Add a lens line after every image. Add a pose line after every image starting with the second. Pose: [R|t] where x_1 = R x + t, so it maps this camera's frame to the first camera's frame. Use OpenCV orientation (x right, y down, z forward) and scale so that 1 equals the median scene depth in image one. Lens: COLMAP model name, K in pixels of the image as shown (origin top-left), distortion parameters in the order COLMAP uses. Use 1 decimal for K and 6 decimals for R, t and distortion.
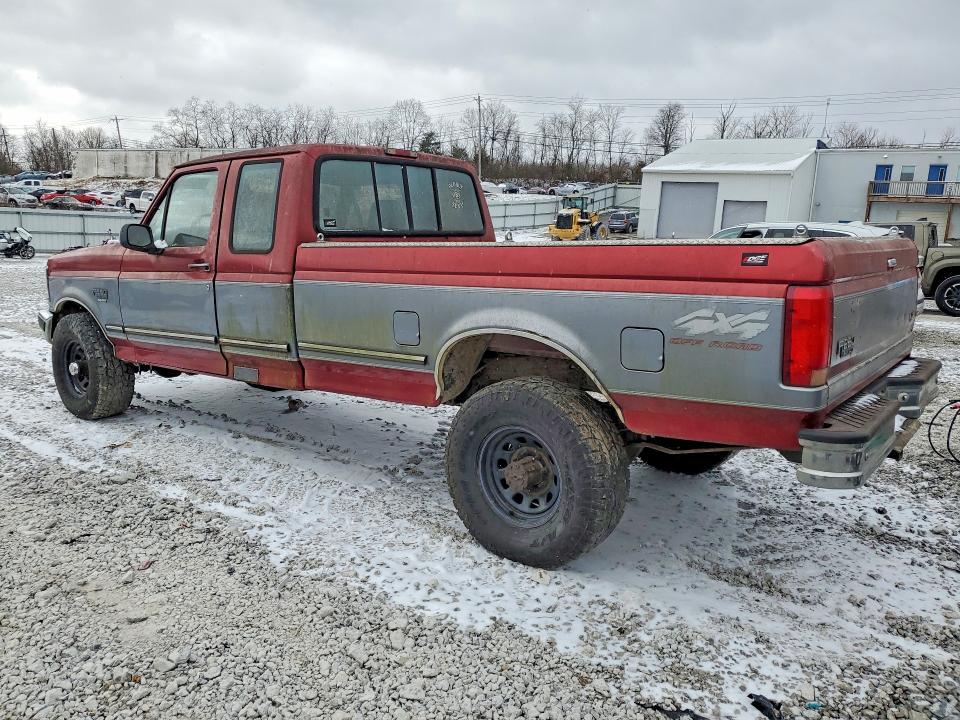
lens RADIAL K [[728.5, 0, 467.4], [0, 728.5, 359.4], [0, 0, 1]] dist [0.000602, -0.000644]
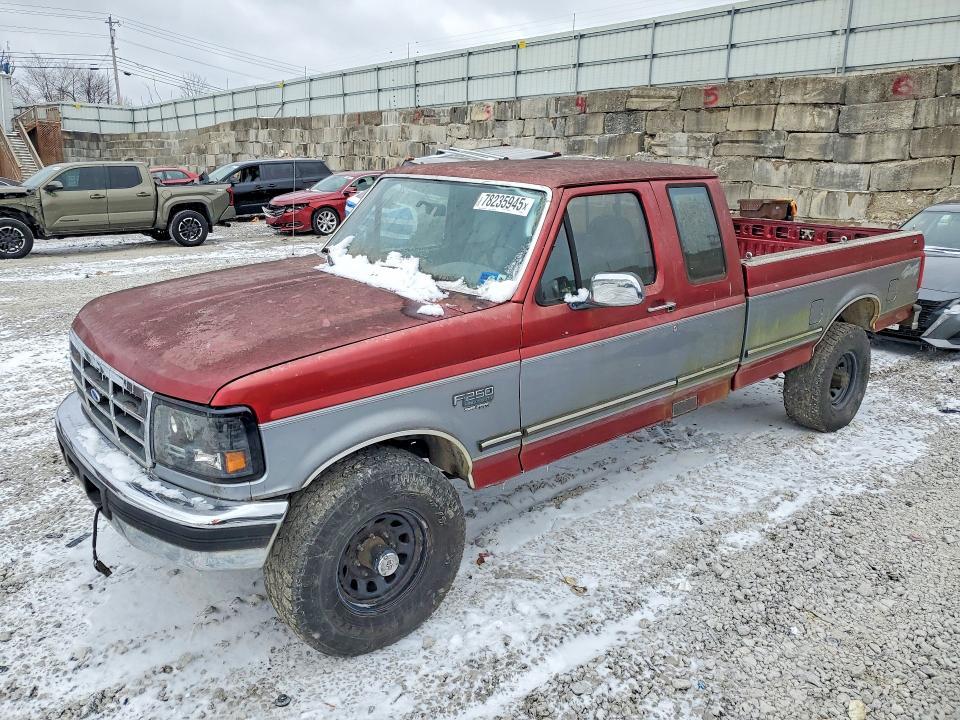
lens RADIAL K [[728.5, 0, 467.4], [0, 728.5, 359.4], [0, 0, 1]] dist [0.000602, -0.000644]
pose [[0.227574, -0.266077, 0.936703, -1.329680], [0.155187, 0.959560, 0.234867, -0.329466], [-0.961315, 0.091914, 0.259663, 1.078538]]
